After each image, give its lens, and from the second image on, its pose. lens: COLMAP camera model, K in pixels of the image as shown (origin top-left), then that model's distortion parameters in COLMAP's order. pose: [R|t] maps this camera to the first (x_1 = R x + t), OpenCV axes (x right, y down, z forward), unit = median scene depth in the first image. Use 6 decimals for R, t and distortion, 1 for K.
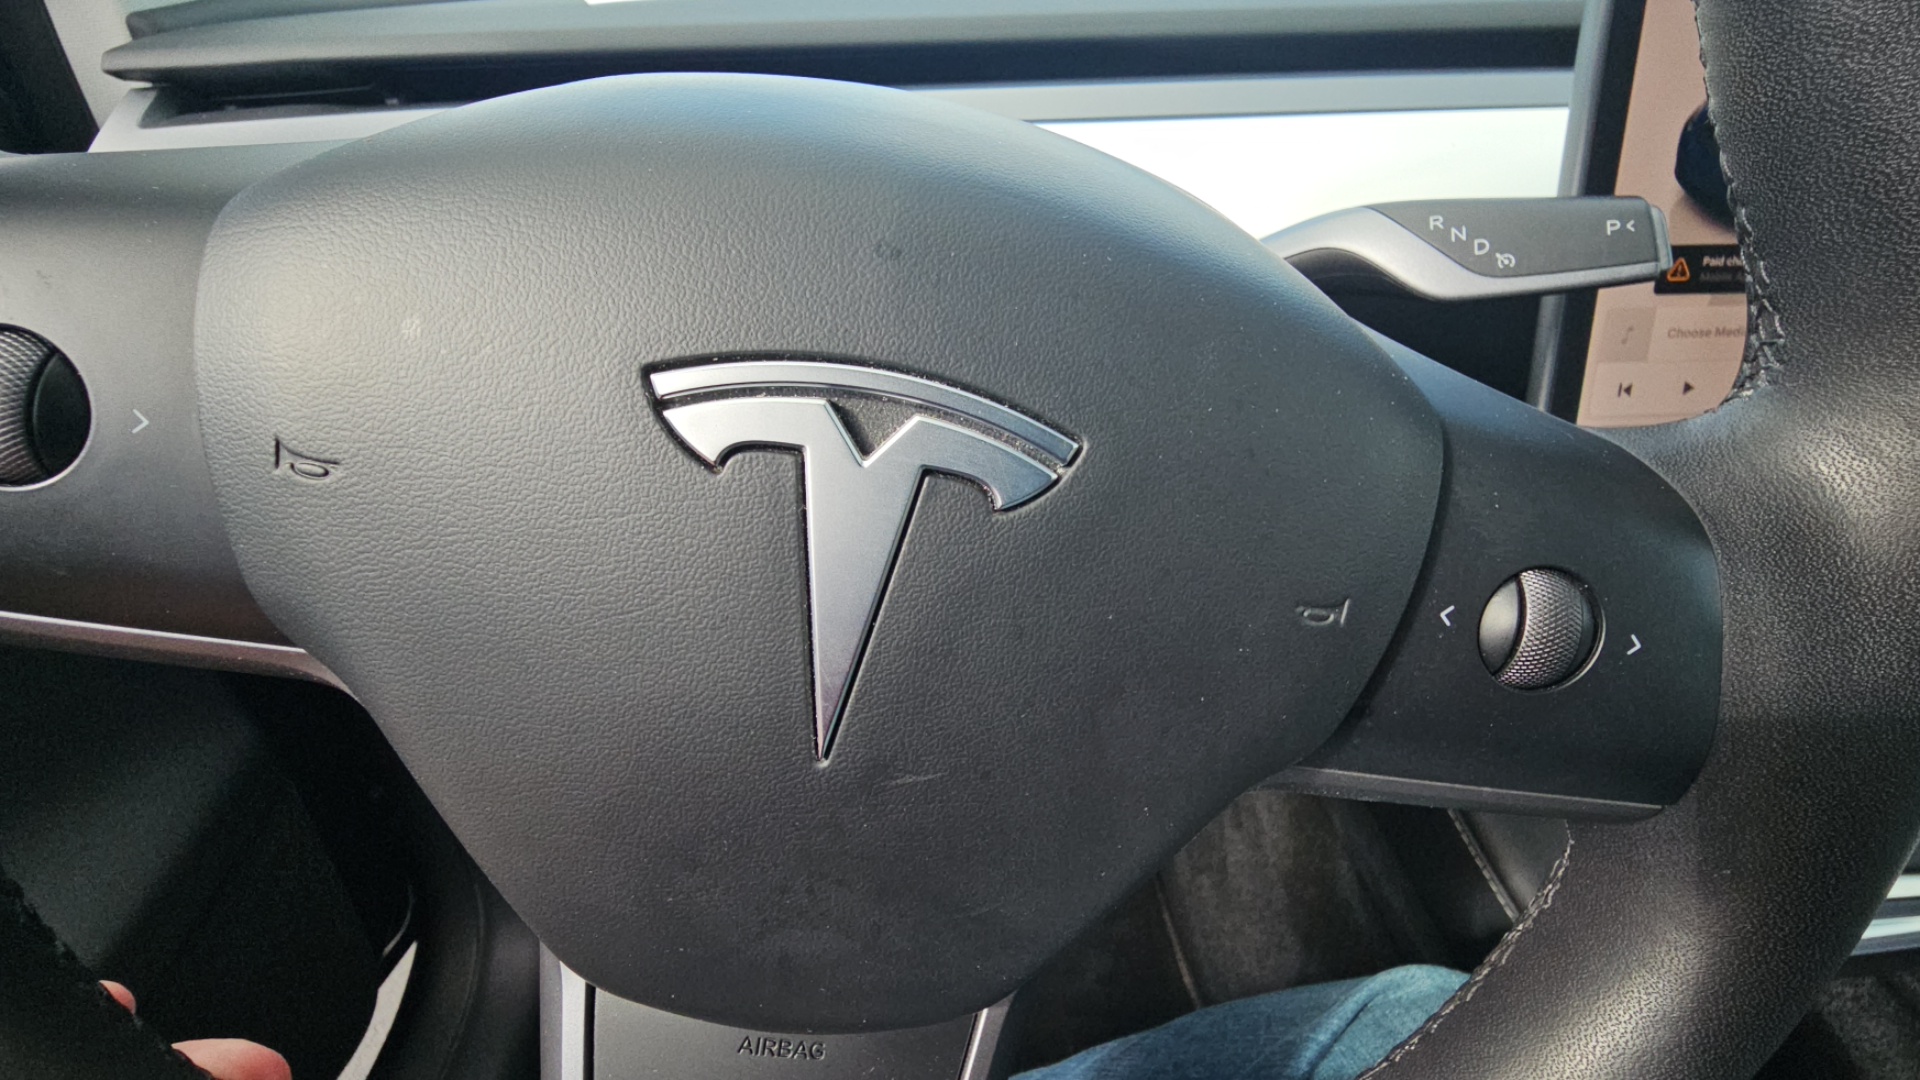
lens RADIAL K [[829.8, 0, 1023.9], [0, 829.8, 576.4], [0, 0, 1]] dist [0.003578, 0.000151]
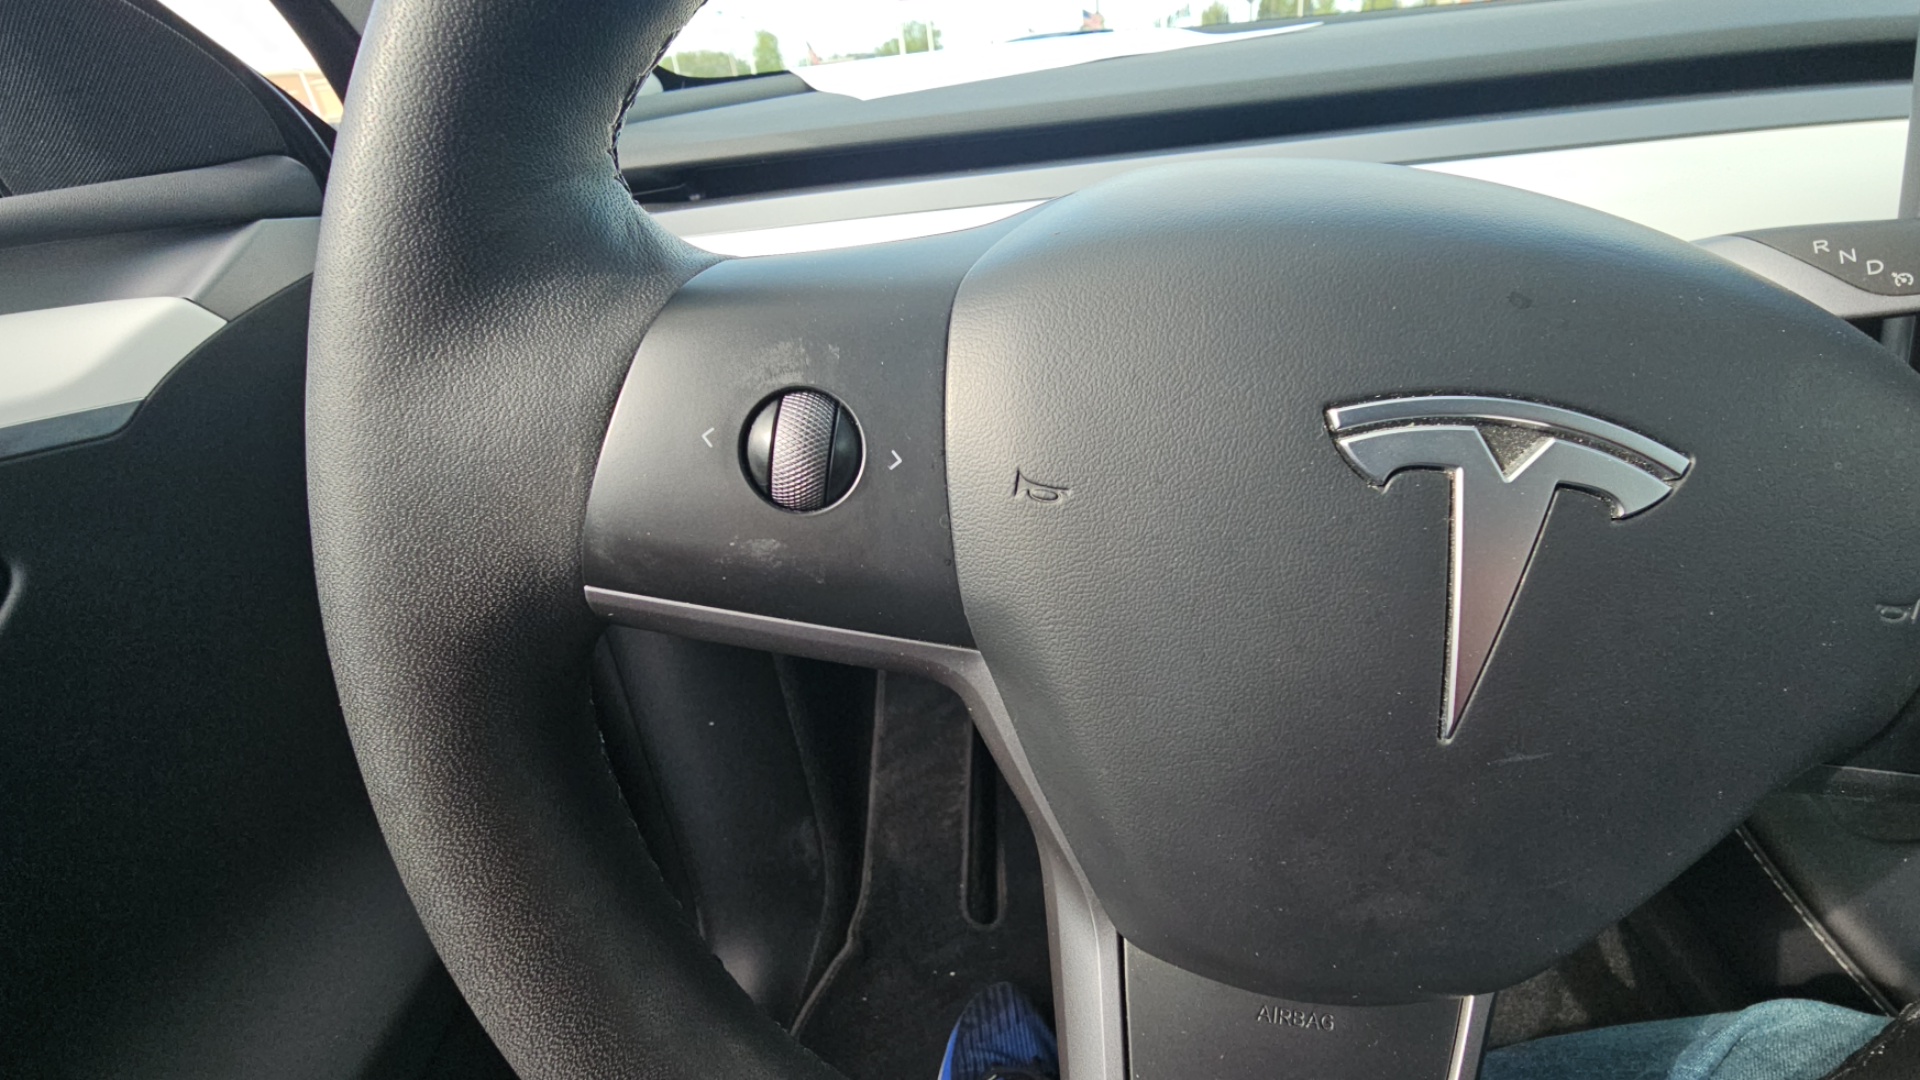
lens RADIAL K [[860.3, 0, 979.9], [0, 860.3, 560.7], [0, 0, 1]] dist [-0.014423, -0.000581]
pose [[0.991204, -0.009790, -0.131979, -0.675320], [0.001551, 0.998051, -0.062384, 0.045373], [0.132333, 0.061630, 0.989288, -0.251935]]
